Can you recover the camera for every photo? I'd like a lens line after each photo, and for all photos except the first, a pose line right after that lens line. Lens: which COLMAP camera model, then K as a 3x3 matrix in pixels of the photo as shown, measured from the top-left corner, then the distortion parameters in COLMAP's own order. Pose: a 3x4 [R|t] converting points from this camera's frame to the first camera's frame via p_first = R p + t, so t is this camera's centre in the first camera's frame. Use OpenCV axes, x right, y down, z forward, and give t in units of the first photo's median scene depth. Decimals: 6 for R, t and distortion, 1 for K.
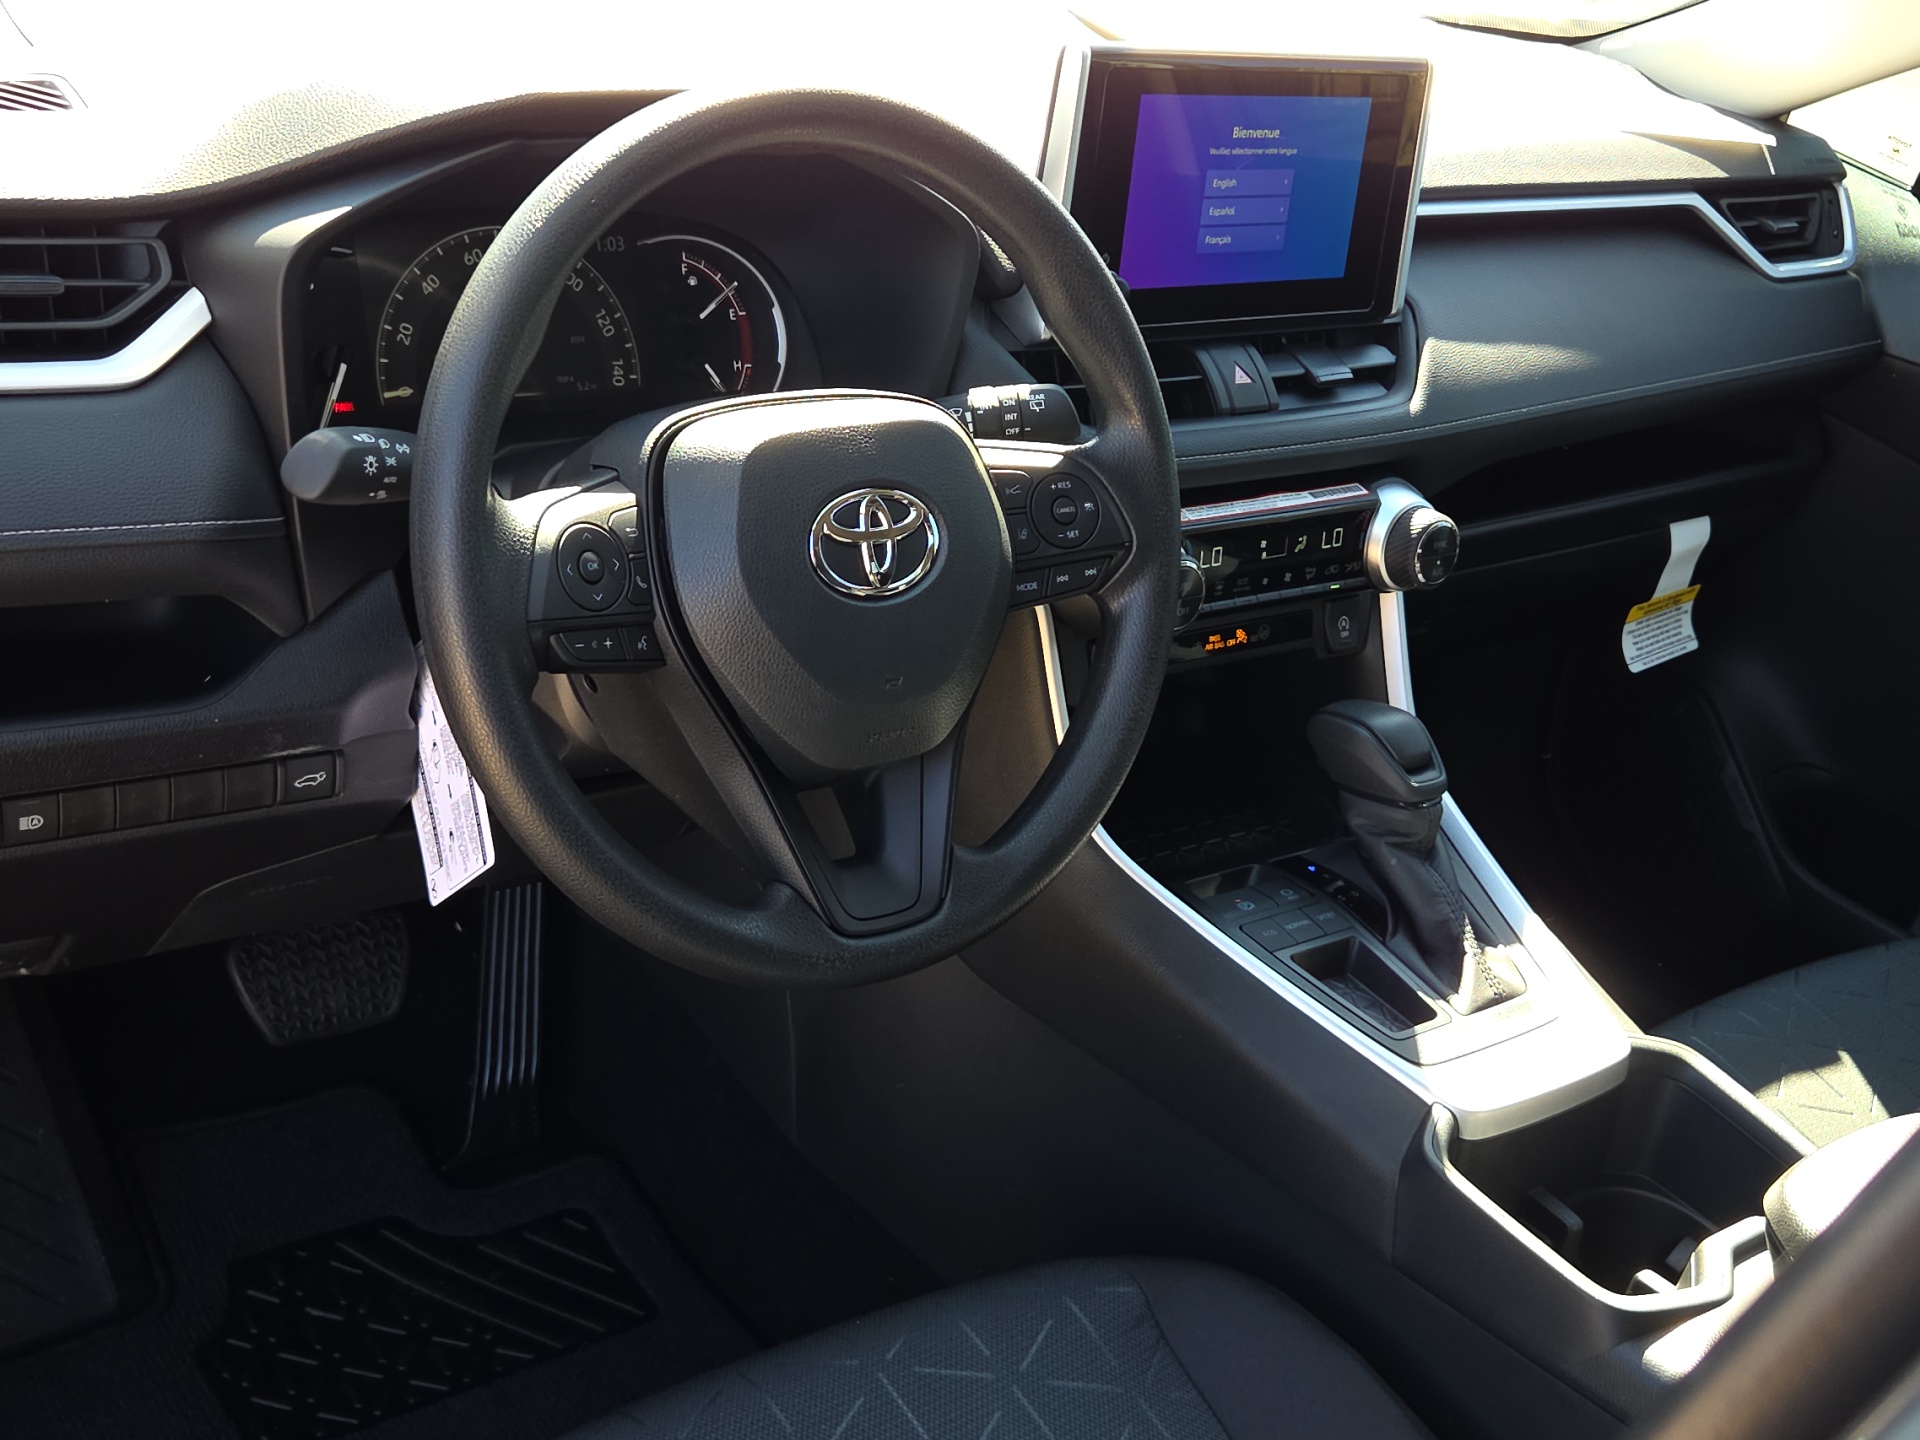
lens RADIAL K [[2272.1, 0, 956.0], [0, 2272.1, 718.5], [0, 0, 1]] dist [0.055763, 0.000000]
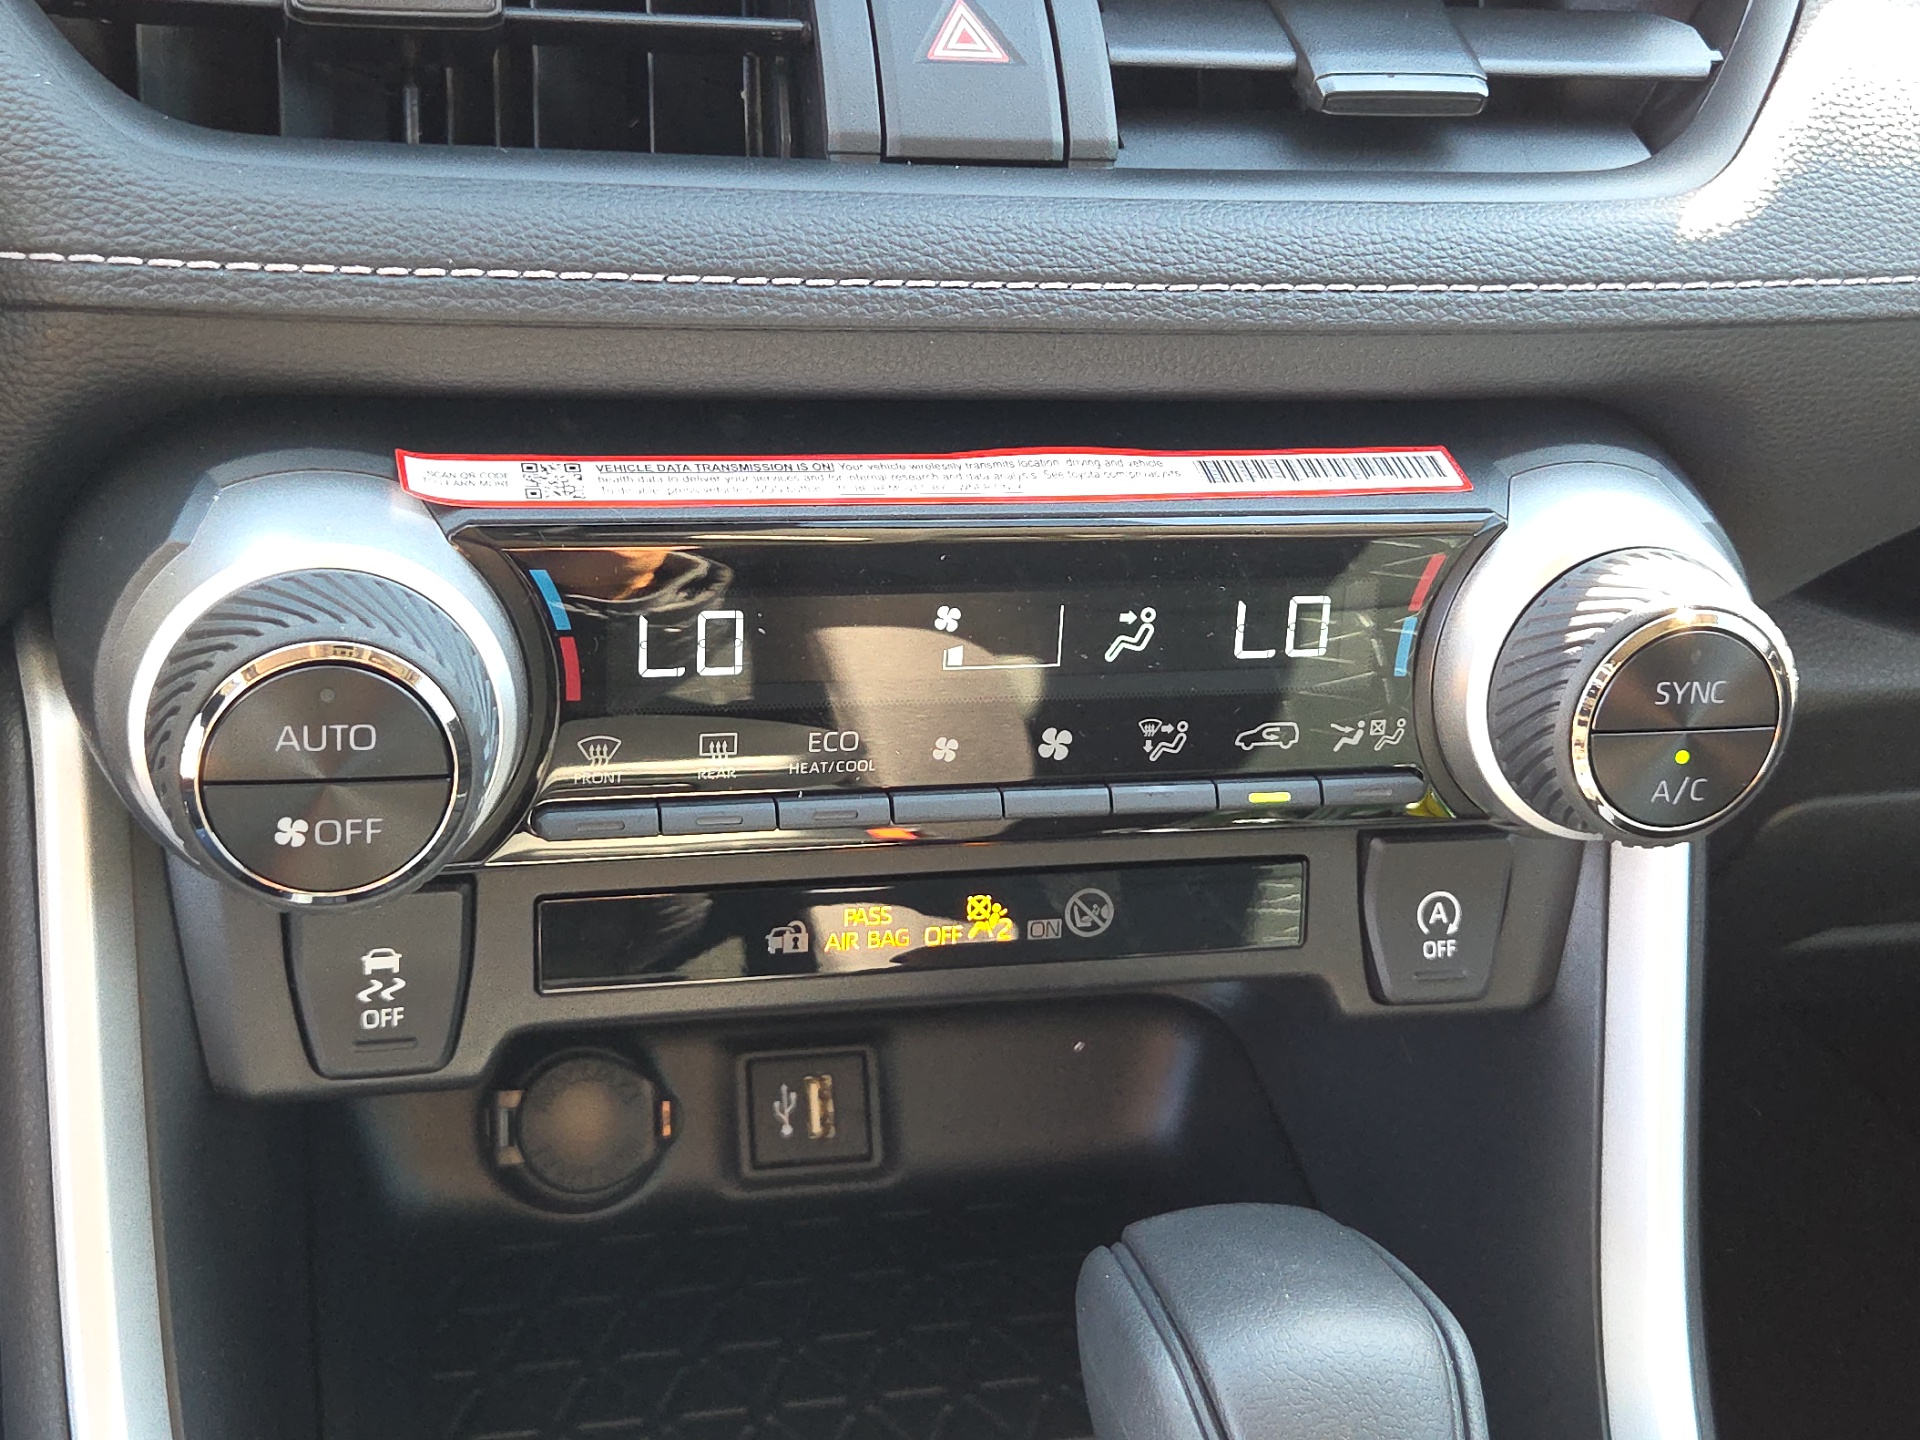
lens RADIAL K [[2569.9, 0, 975.2], [0, 2569.9, 701.7], [0, 0, 1]] dist [0.027594, 0.000000]
pose [[0.917319, 0.113460, -0.381644, 0.278296], [-0.124671, 0.992187, -0.004689, -0.069619], [0.378131, 0.051881, 0.924297, 0.751618]]
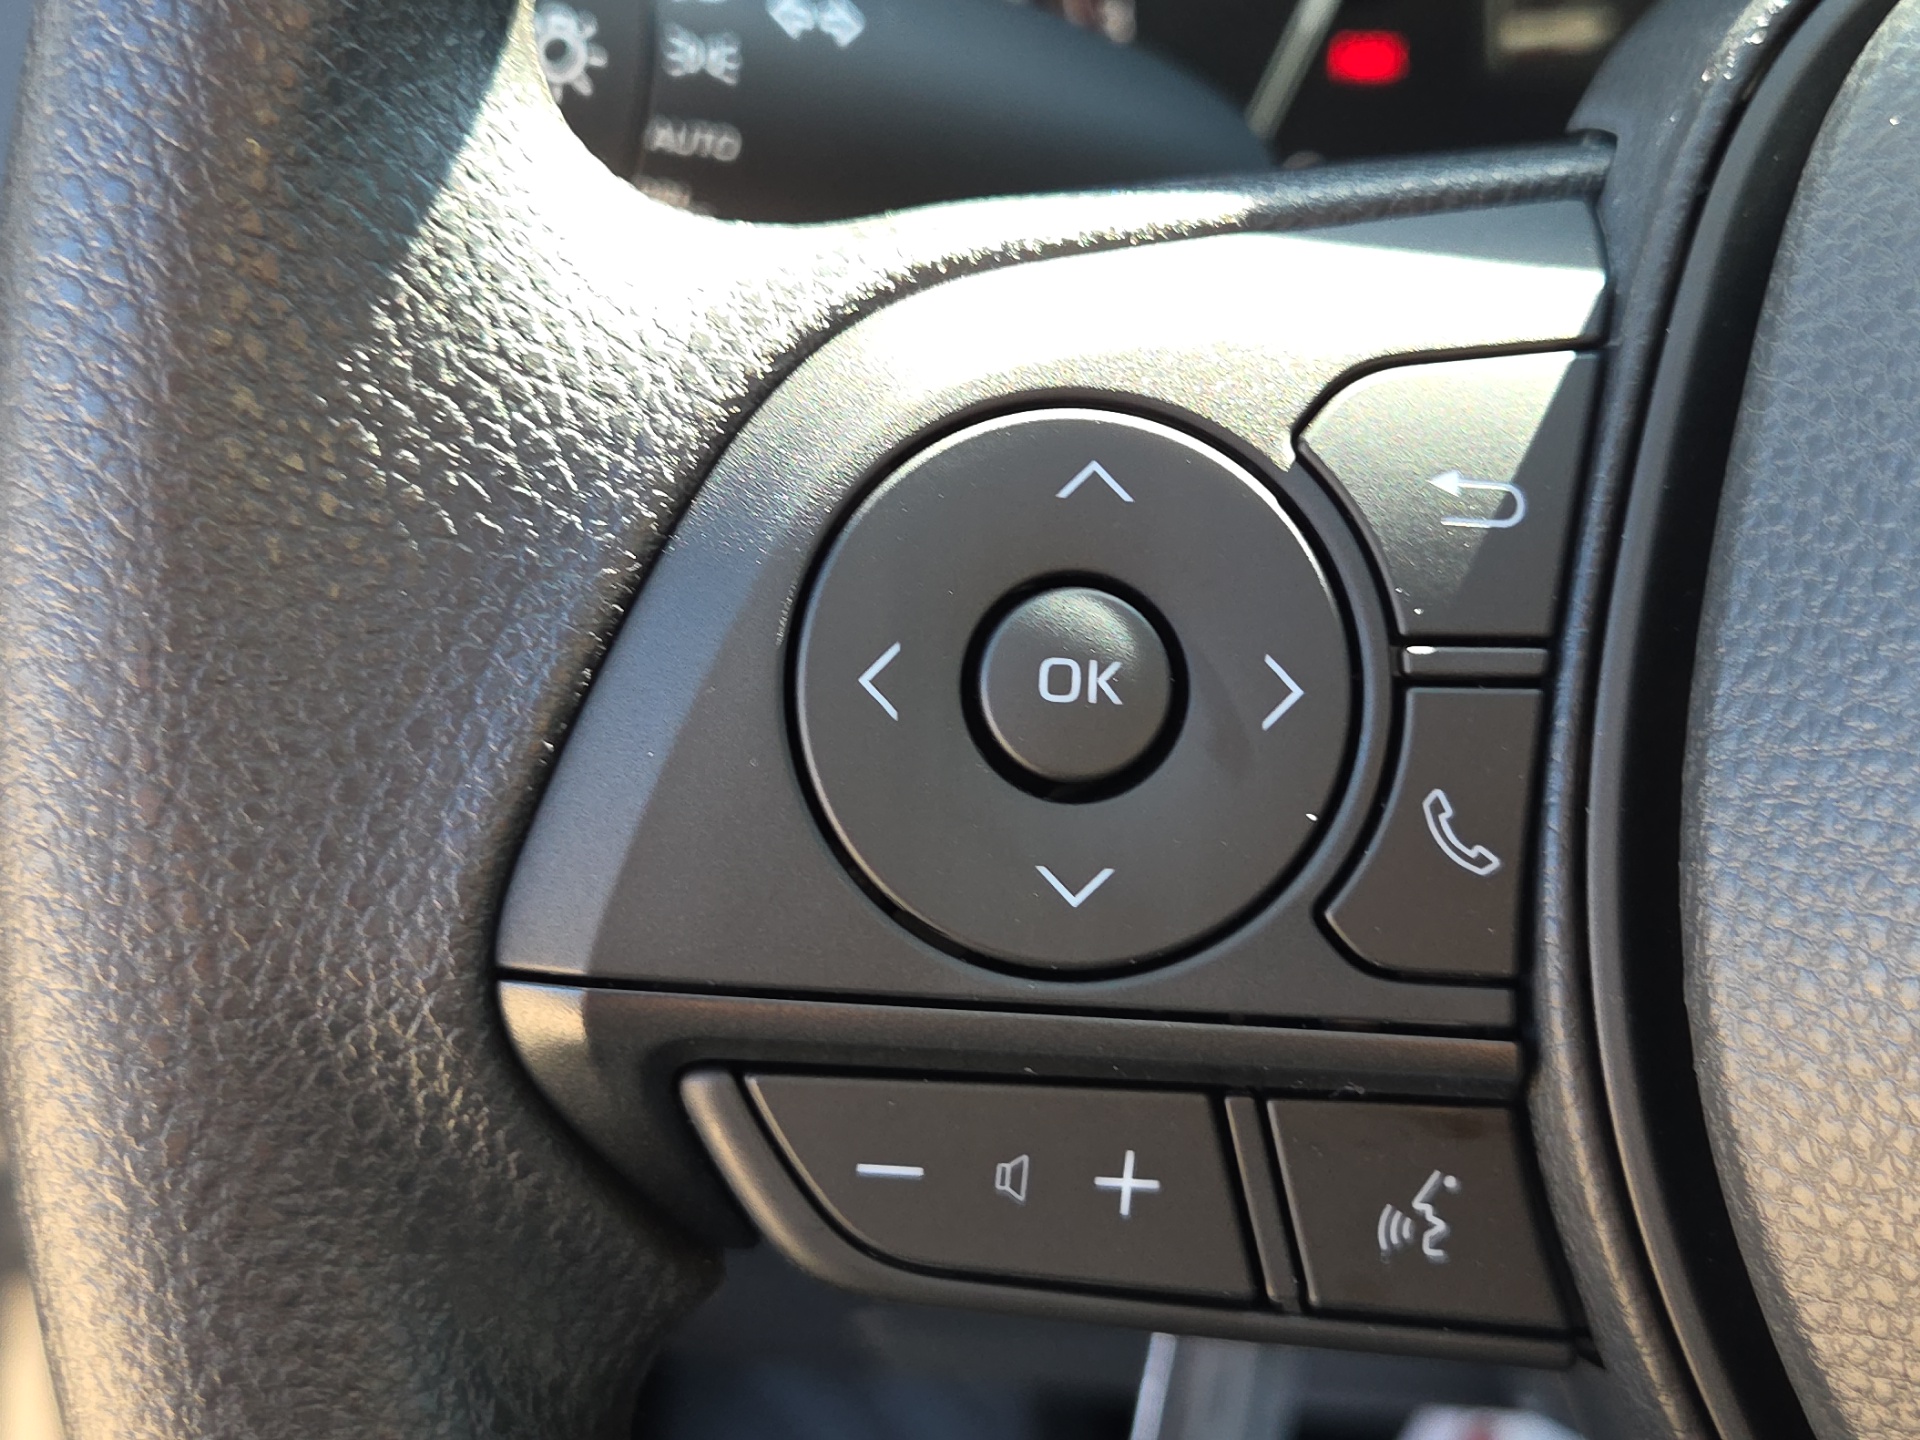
lens RADIAL K [[2569.9, 0, 957.6], [0, 2569.9, 717.1], [0, 0, 1]] dist [0.027594, 0.000000]
pose [[0.712615, 0.182153, -0.677496, -0.035461], [-0.176470, 0.981196, 0.078189, -0.056173], [0.678998, 0.063839, 0.731359, 0.636554]]
